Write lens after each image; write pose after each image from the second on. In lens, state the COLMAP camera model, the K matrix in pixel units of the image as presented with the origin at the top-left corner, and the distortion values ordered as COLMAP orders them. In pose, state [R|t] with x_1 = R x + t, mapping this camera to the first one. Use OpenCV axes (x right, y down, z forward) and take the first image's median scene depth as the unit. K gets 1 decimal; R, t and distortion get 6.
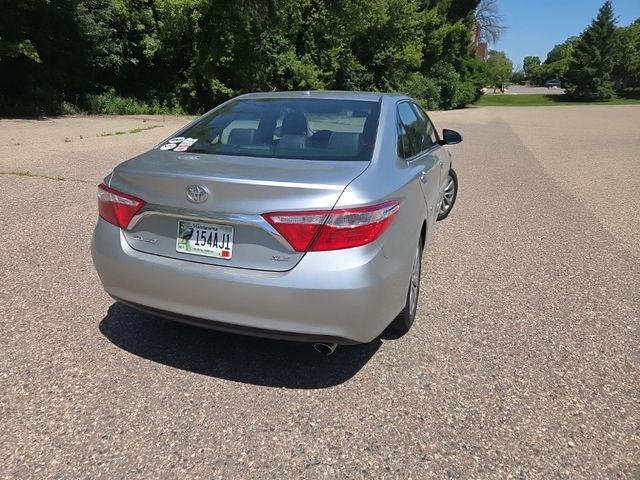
lens RADIAL K [[433.3, 0, 311.4], [0, 433.3, 233.8], [0, 0, 1]] dist [0.074977, -0.061493]
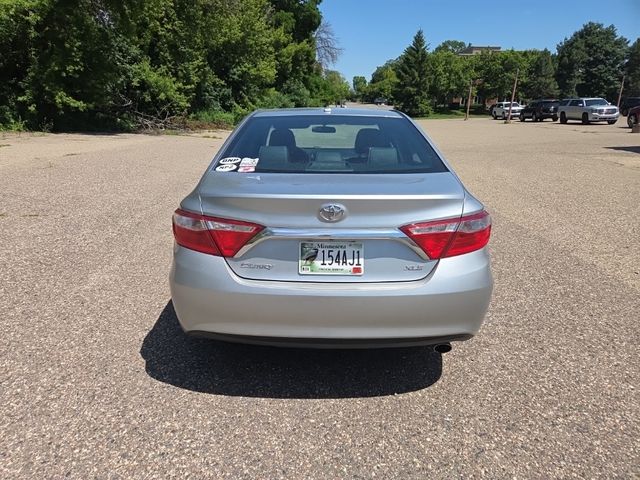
lens RADIAL K [[435.5, 0, 313.9], [0, 435.5, 239.9], [0, 0, 1]] dist [0.074472, -0.063897]
pose [[0.941125, -0.095583, 0.324264, -0.063385], [0.101585, 0.994826, -0.001589, -0.003346], [-0.322434, 0.034436, 0.945965, 0.007582]]
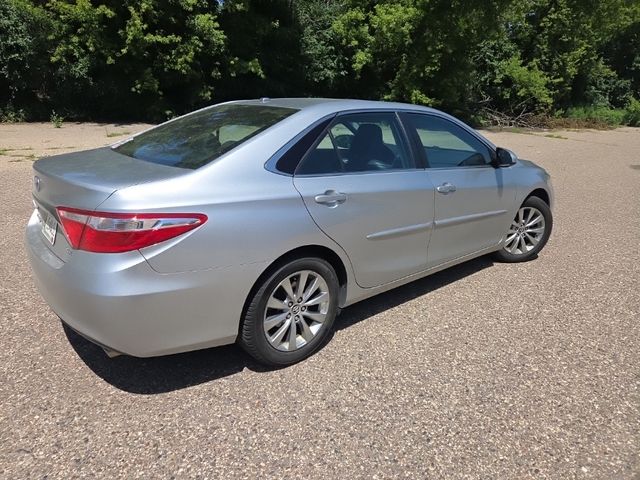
lens RADIAL K [[430.5, 0, 309.8], [0, 430.5, 229.0], [0, 0, 1]] dist [0.073890, -0.057192]
pose [[0.865221, 0.148671, -0.478841, 0.093125], [-0.162975, 0.986559, 0.011827, -0.010643], [0.474164, 0.067806, 0.877822, 0.034341]]
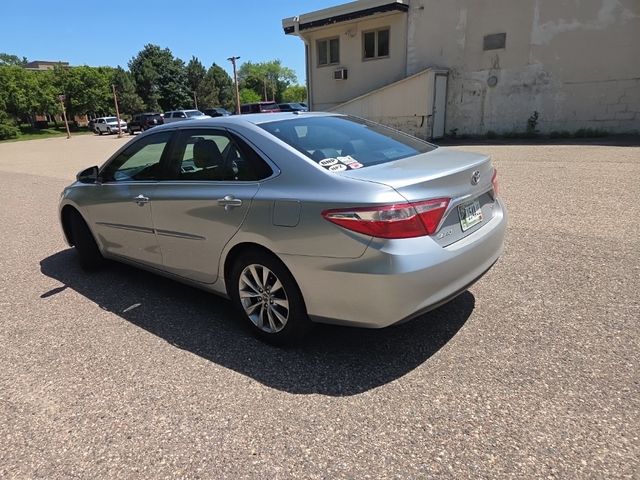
lens RADIAL K [[430.5, 0, 319.3], [0, 430.5, 237.0], [0, 0, 1]] dist [0.074225, -0.056716]
pose [[0.335824, -0.288692, 0.896593, -0.166467], [0.351662, 0.921473, 0.164986, -0.031121], [-0.873817, 0.259892, 0.410975, 0.092770]]
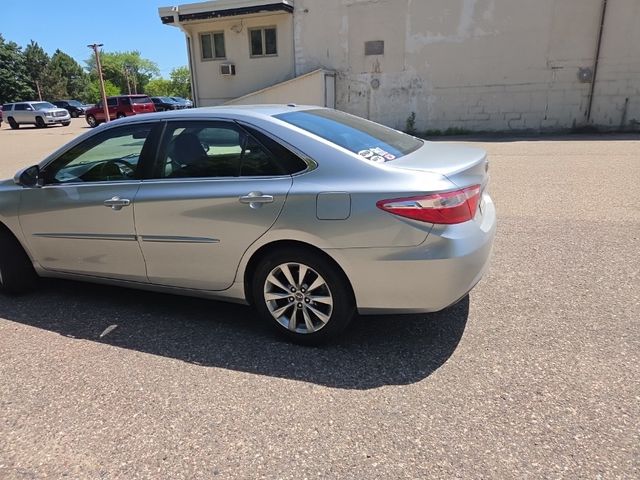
lens RADIAL K [[426.2, 0, 333.8], [0, 426.2, 225.4], [0, 0, 1]] dist [0.074074, -0.057195]
pose [[0.020610, -0.285290, 0.958220, -0.172706], [0.348714, 0.900287, 0.260541, -0.047077], [-0.937003, 0.328775, 0.118040, 0.138969]]
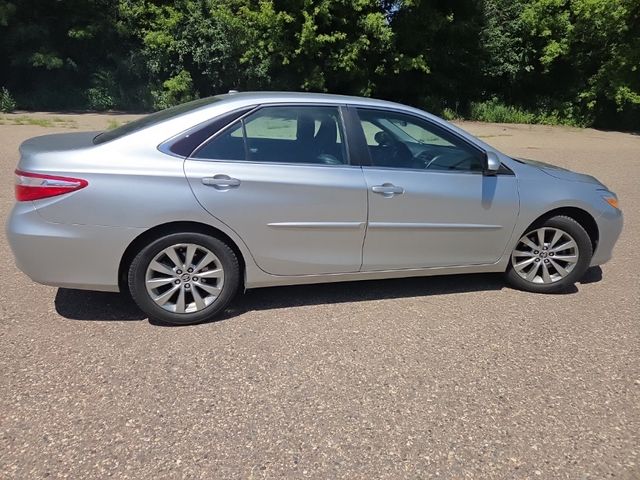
lens RADIAL K [[430.9, 0, 310.0], [0, 430.9, 228.8], [0, 0, 1]] dist [0.066878, -0.055838]
pose [[0.564213, 0.256093, -0.784908, 0.162798], [-0.278280, 0.954037, 0.111239, -0.027706], [0.777318, 0.155661, 0.609545, 0.086889]]
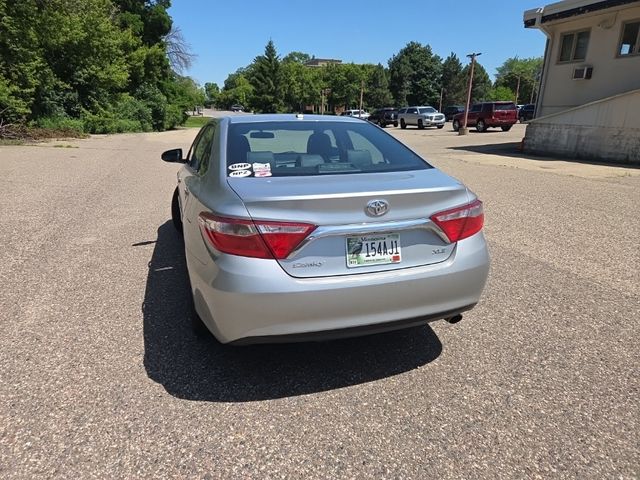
lens RADIAL K [[434.6, 0, 317.9], [0, 434.6, 230.6], [0, 0, 1]] dist [0.073268, -0.061397]
pose [[0.781718, -0.161722, 0.602298, -0.105583], [0.193005, 0.981113, 0.012938, -0.007972], [-0.593015, 0.106132, 0.798166, 0.022268]]
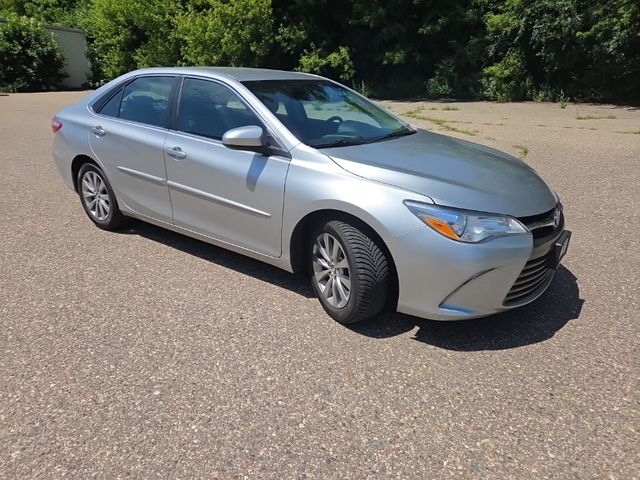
lens RADIAL K [[429.8, 0, 303.3], [0, 429.8, 238.2], [0, 0, 1]] dist [0.081156, -0.066135]
pose [[-0.301515, 0.324732, -0.896458, 0.200646], [-0.297232, 0.861349, 0.411985, -0.085257], [0.905948, 0.390676, -0.163189, 0.278059]]
